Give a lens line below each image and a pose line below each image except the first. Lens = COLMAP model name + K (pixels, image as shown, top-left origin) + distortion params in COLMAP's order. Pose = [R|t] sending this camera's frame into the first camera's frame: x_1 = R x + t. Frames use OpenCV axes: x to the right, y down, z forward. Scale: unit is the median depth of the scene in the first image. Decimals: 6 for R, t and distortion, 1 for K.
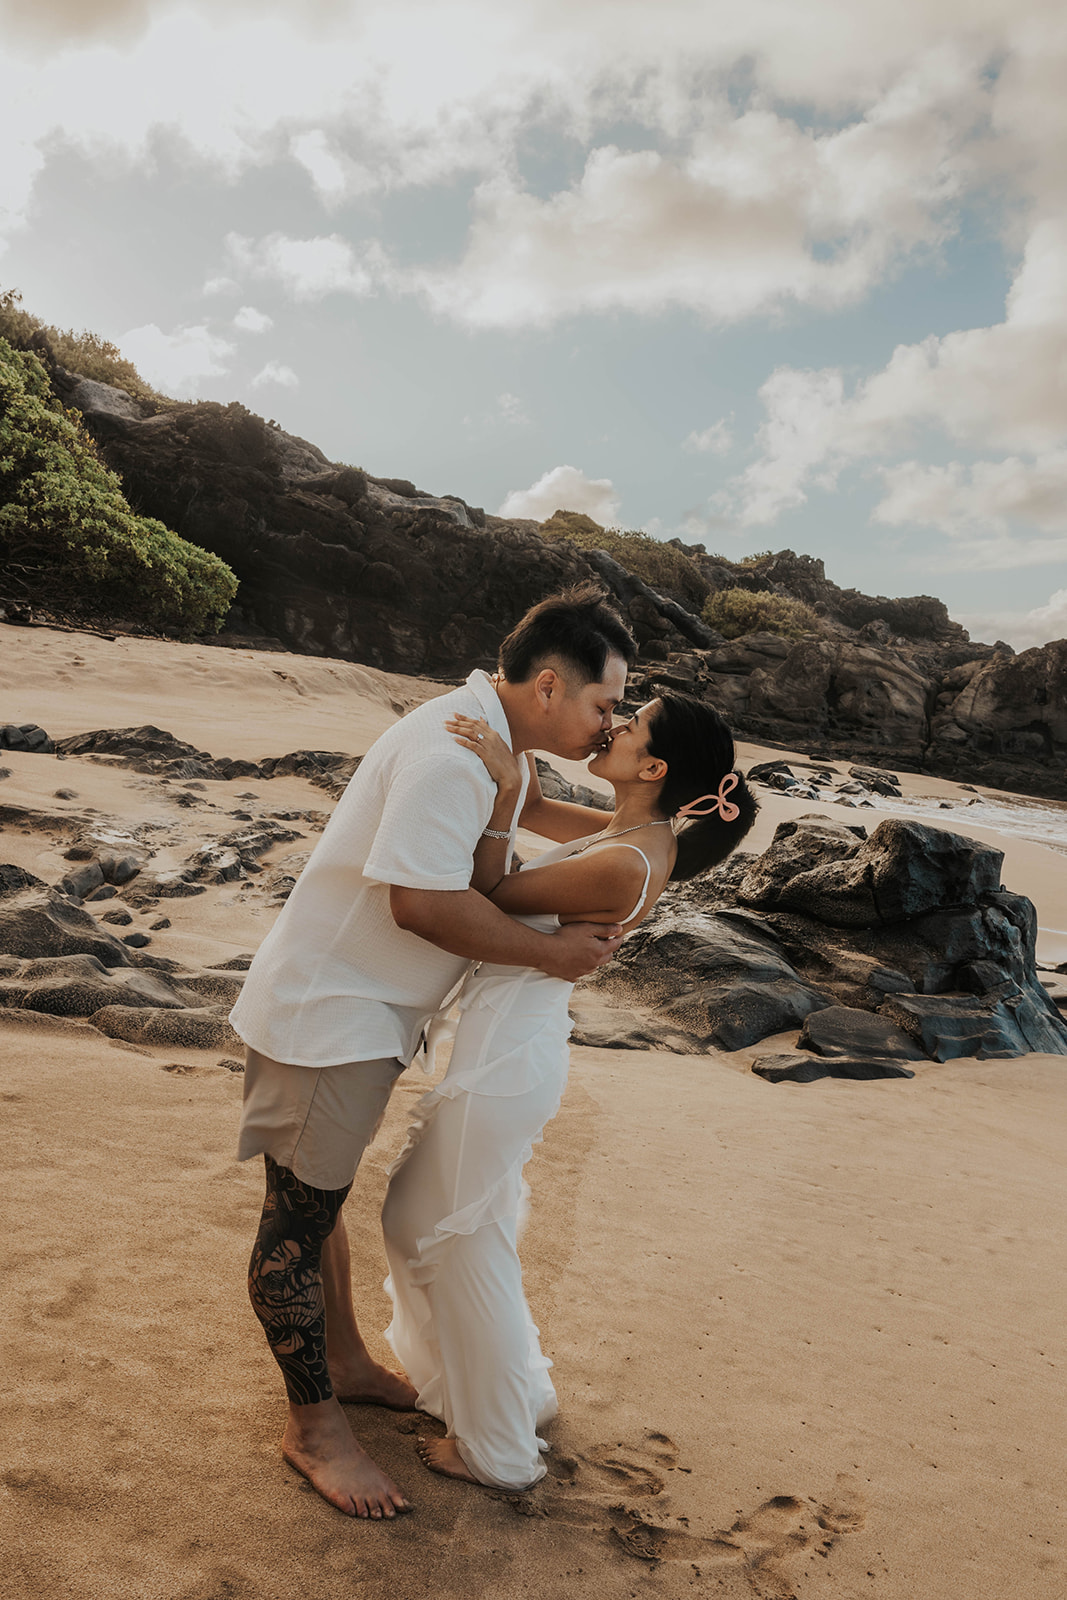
lens RADIAL K [[1294.1, 0, 533.9], [0, 1294.1, 803.5], [0, 0, 1]] dist [-0.013296, -0.002842]
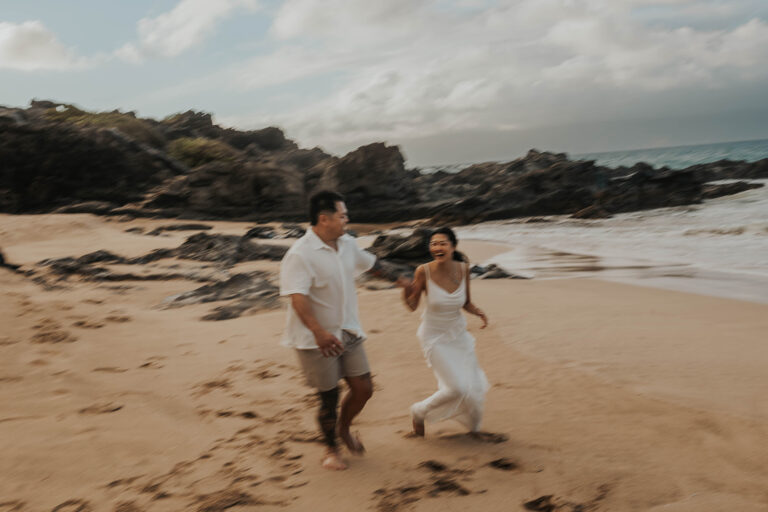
lens RADIAL K [[860.5, 0, 383.8], [0, 860.5, 255.6], [0, 0, 1]] dist [0.005139, 0.000000]
pose [[0.881416, -0.185061, 0.434578, -0.171854], [0.185695, 0.981734, 0.041433, -0.005564], [-0.434307, 0.044179, 0.899681, -0.220462]]
